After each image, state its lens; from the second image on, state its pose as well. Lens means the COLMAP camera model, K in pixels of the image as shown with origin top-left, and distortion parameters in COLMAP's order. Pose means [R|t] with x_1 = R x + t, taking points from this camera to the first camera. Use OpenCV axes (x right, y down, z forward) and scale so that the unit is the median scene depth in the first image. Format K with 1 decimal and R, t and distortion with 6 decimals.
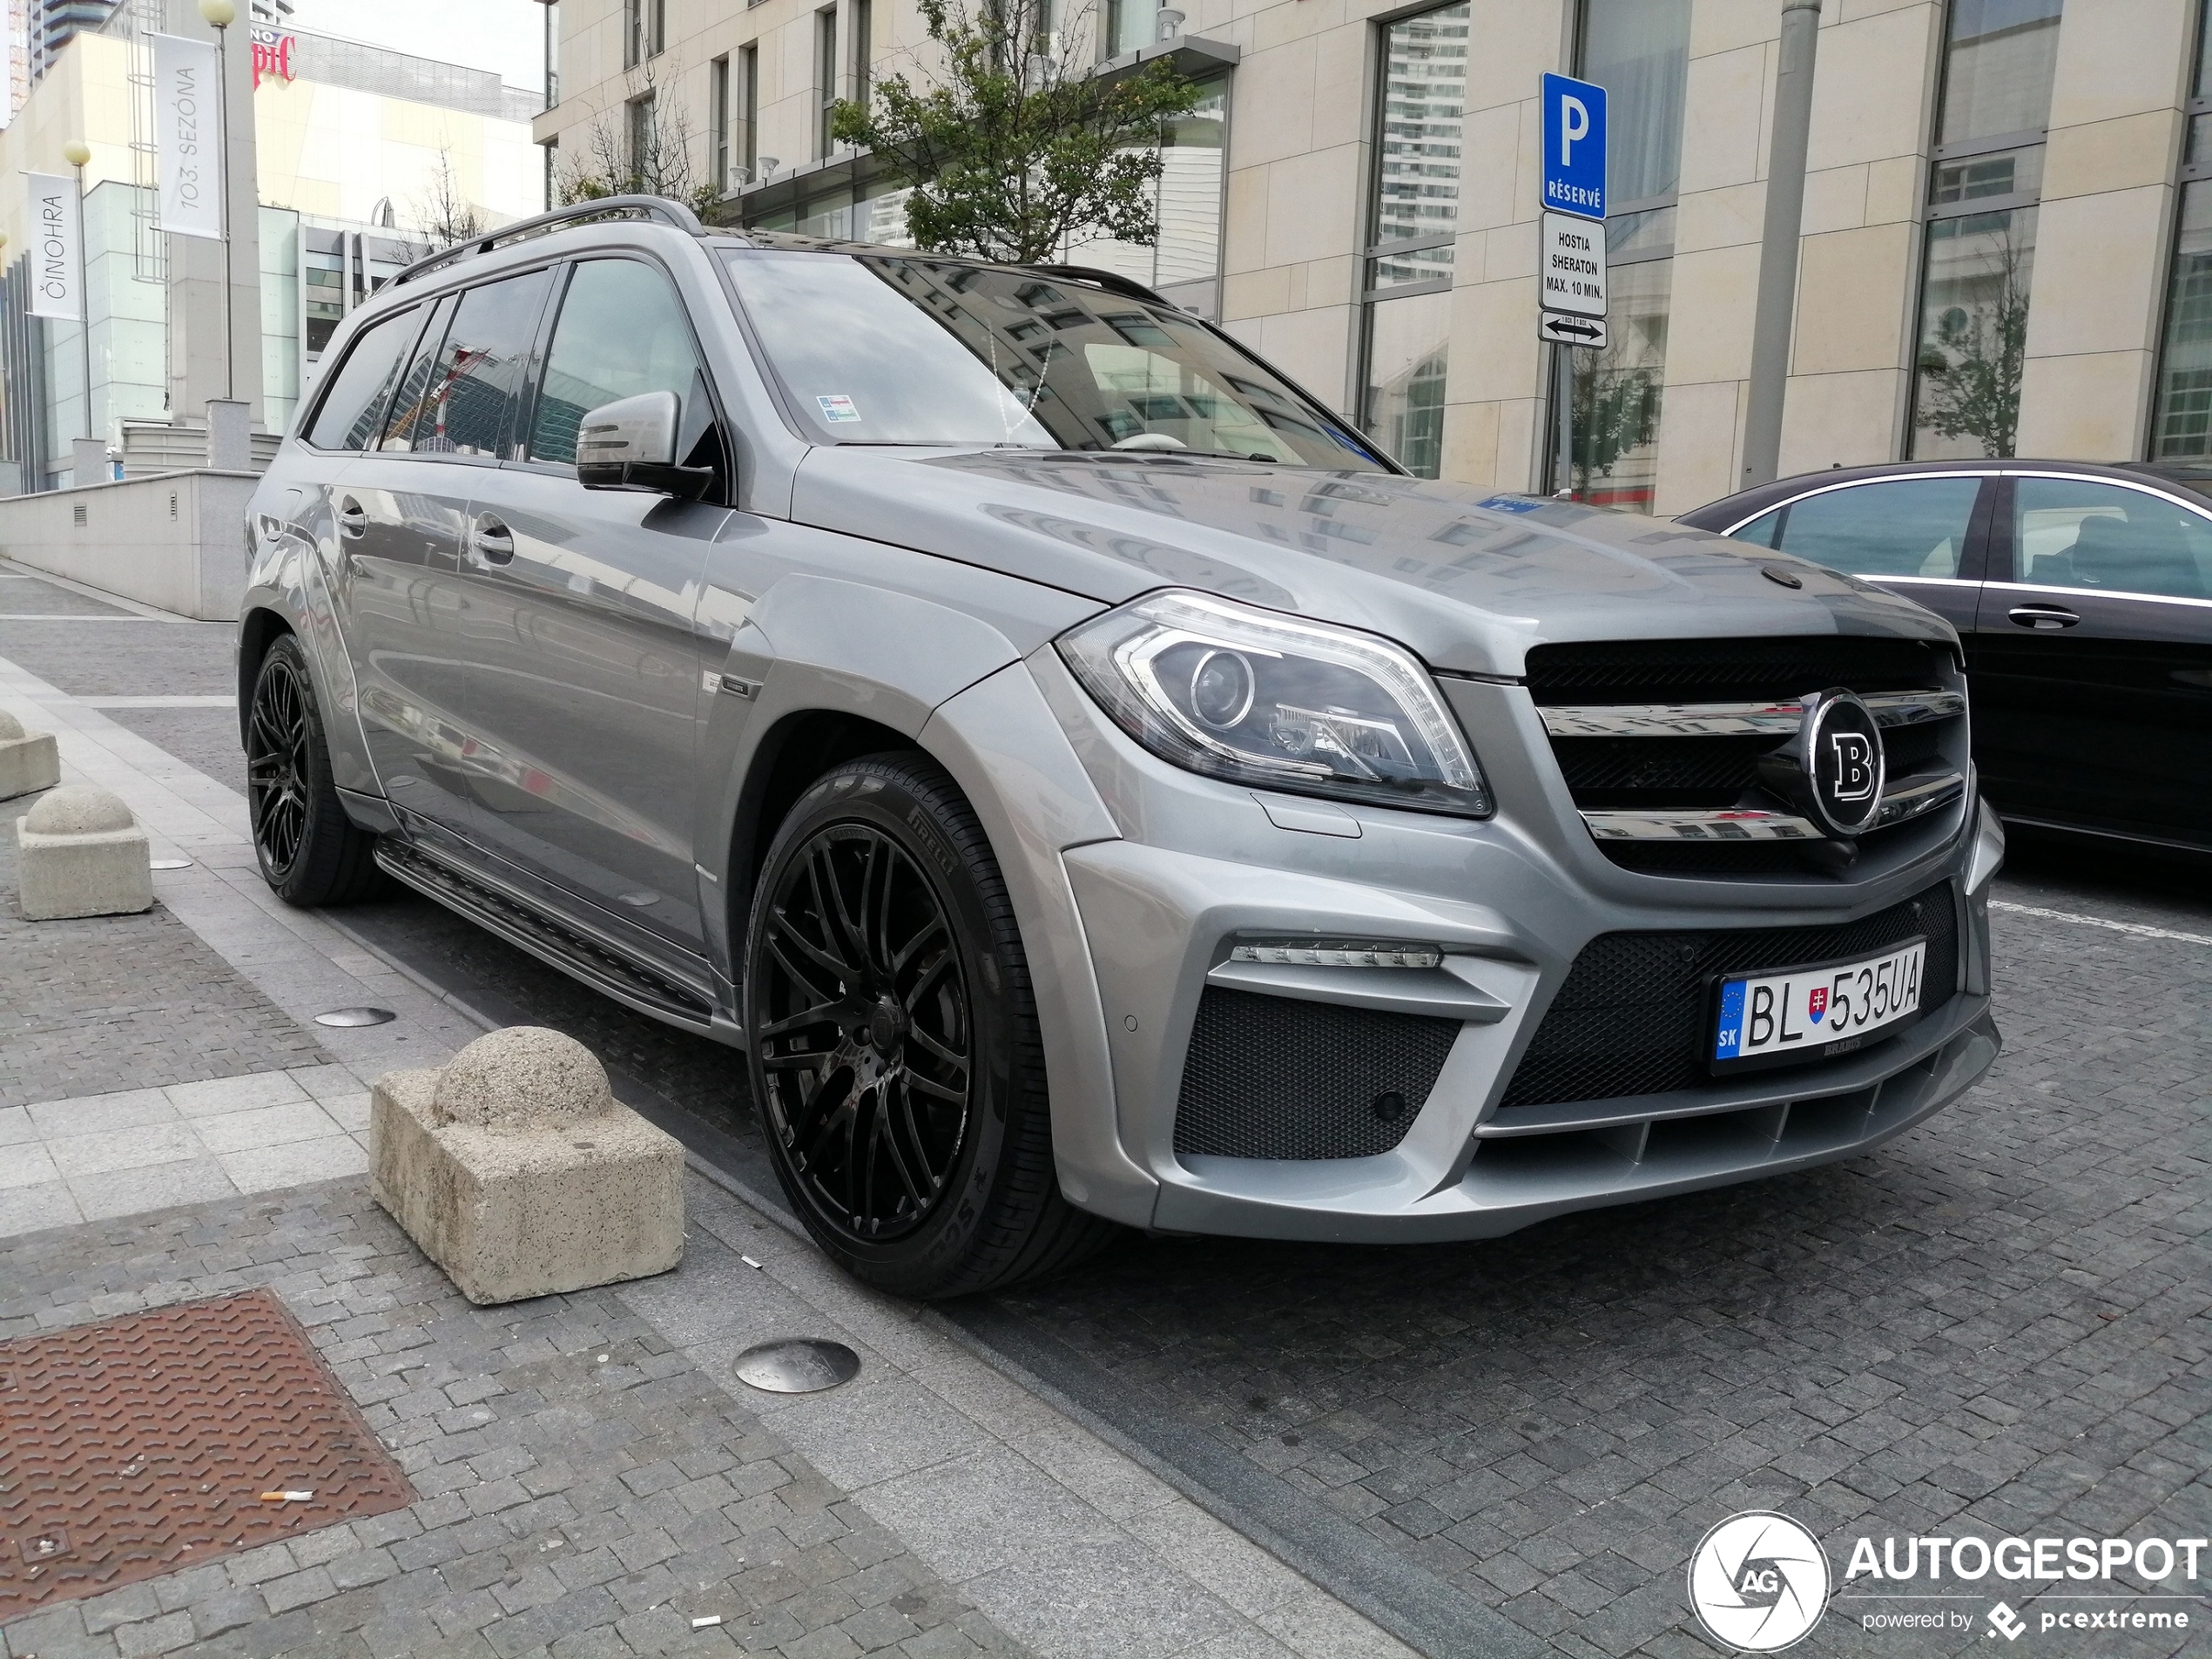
lens RADIAL K [[1688.6, 0, 1100.0], [0, 1688.6, 823.4], [0, 0, 1]] dist [-0.001321, -0.002677]
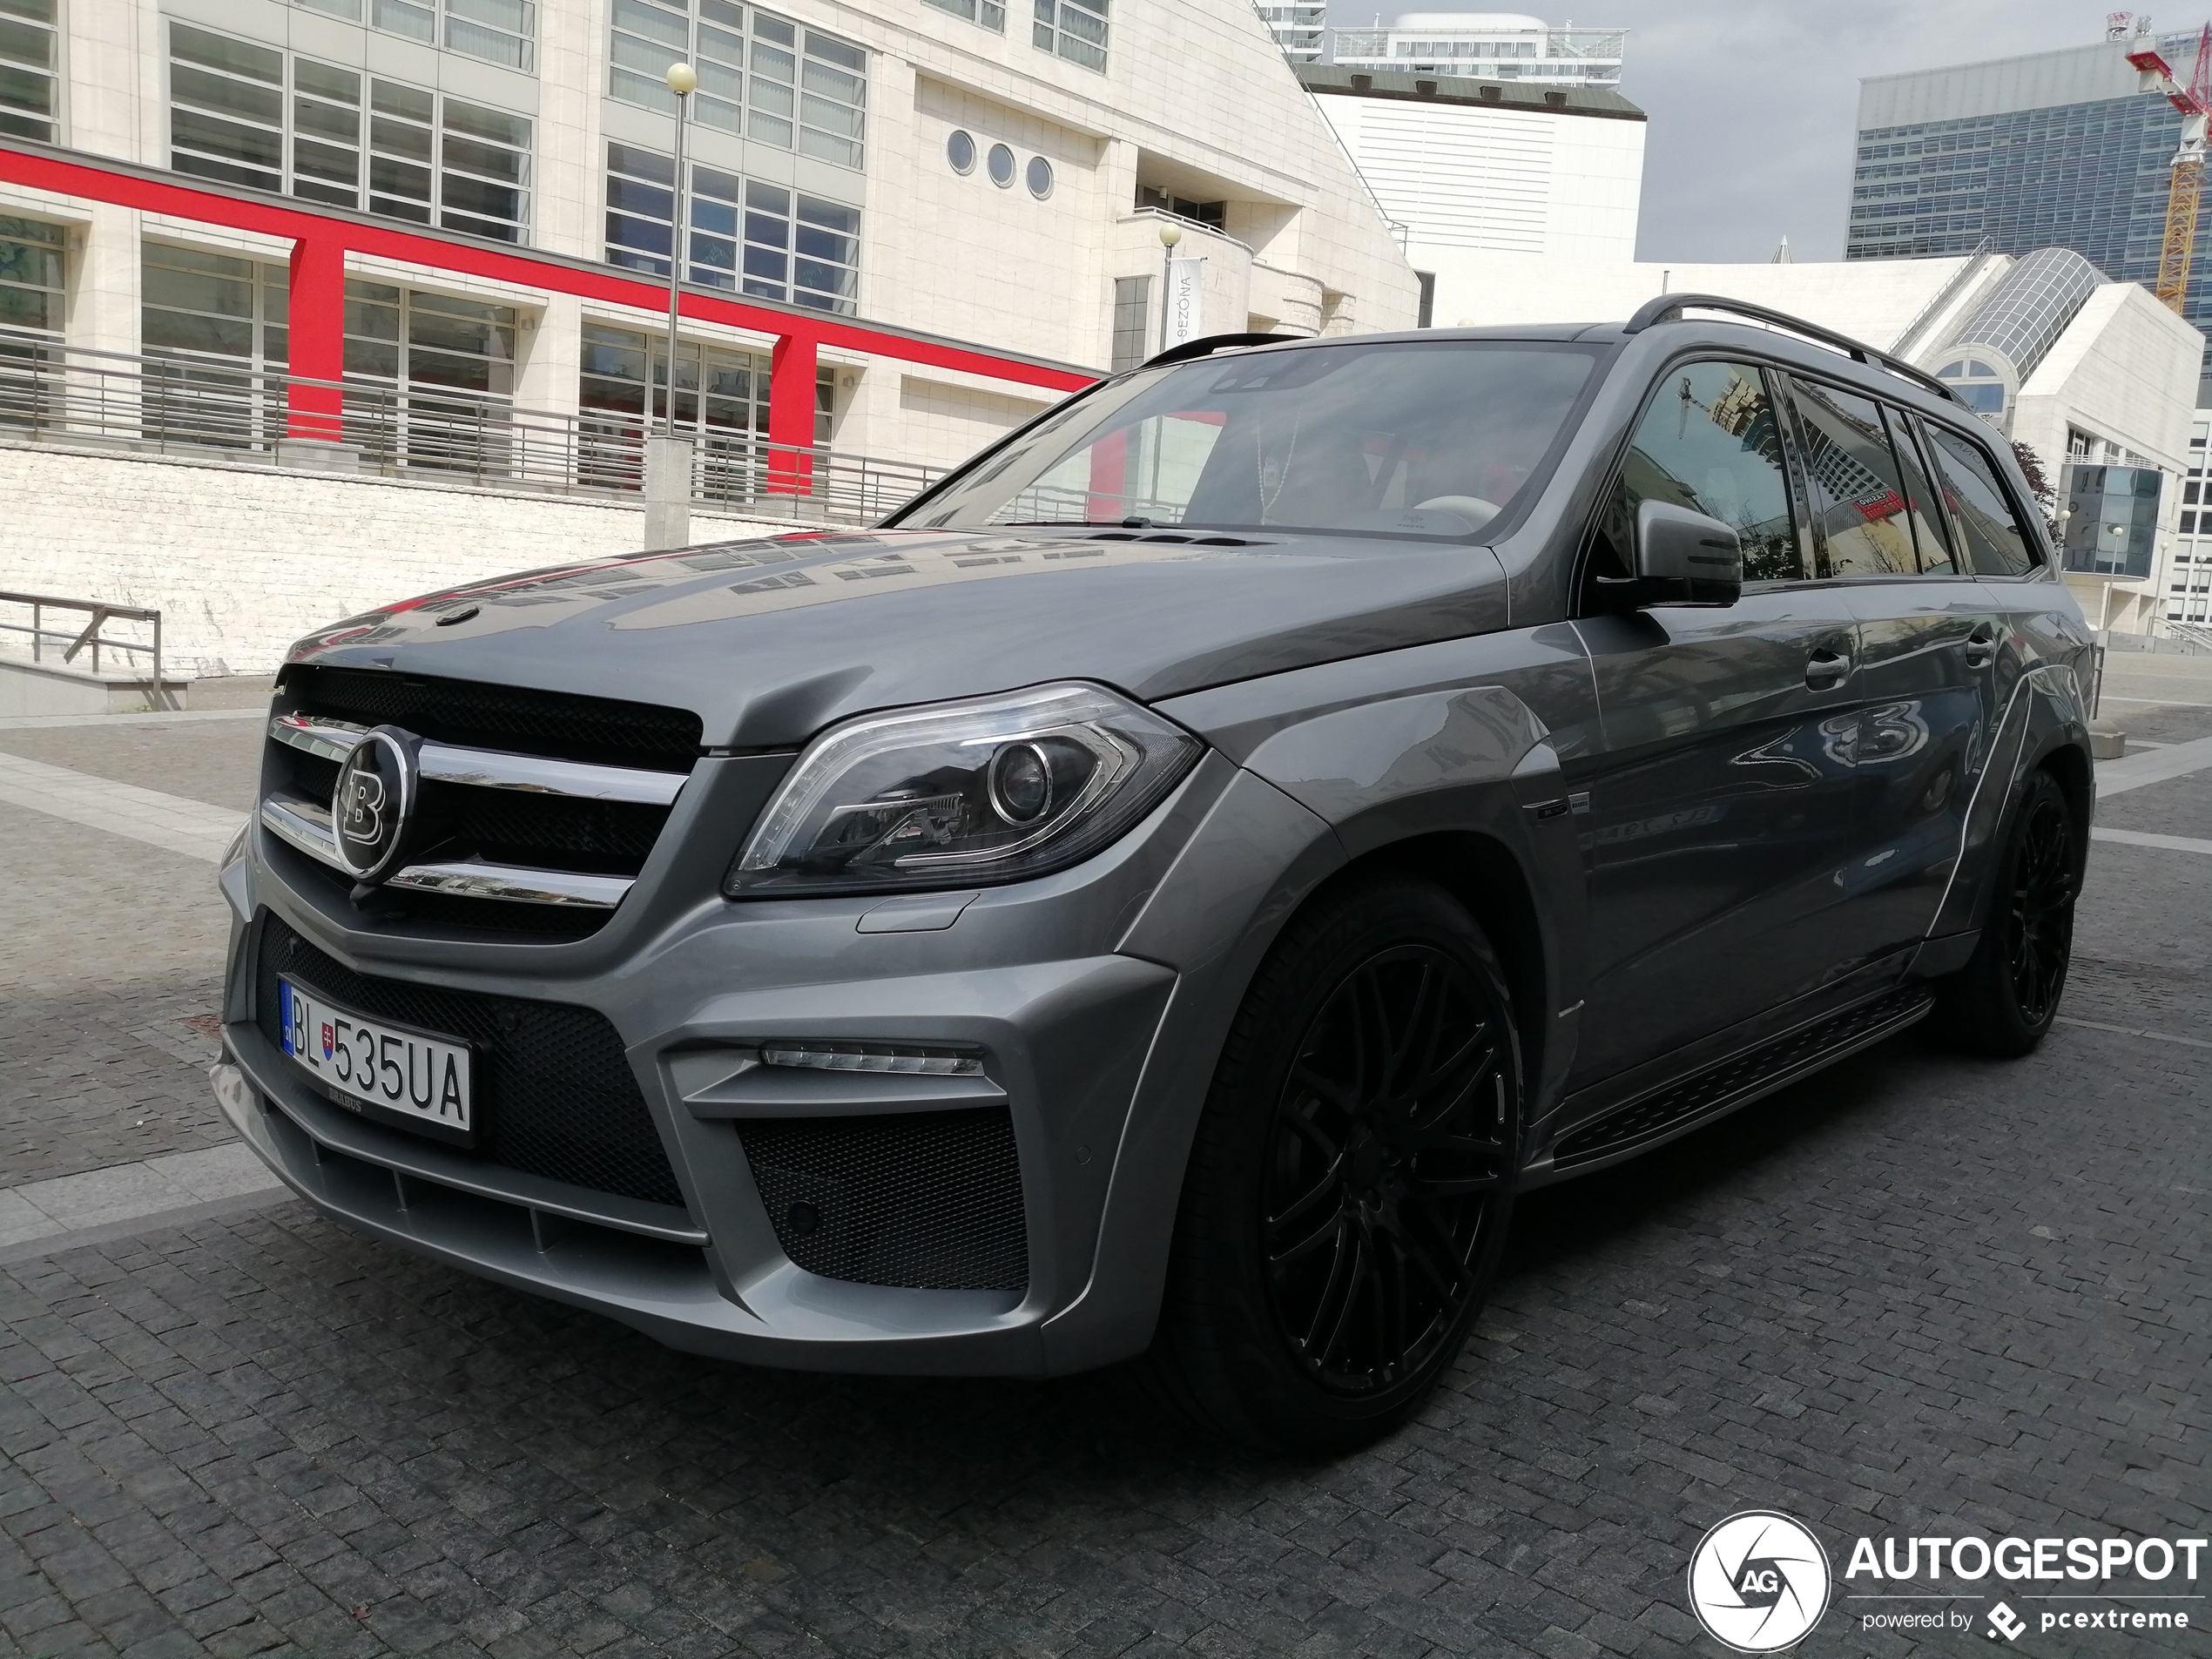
lens RADIAL K [[1688.6, 0, 1102.7], [0, 1688.6, 827.9], [0, 0, 1]] dist [-0.001321, -0.002677]
pose [[0.181792, 0.069454, -0.980881, 1.578695], [-0.161248, 0.986105, 0.039939, -0.139791], [0.970026, 0.150904, 0.190465, 1.318979]]
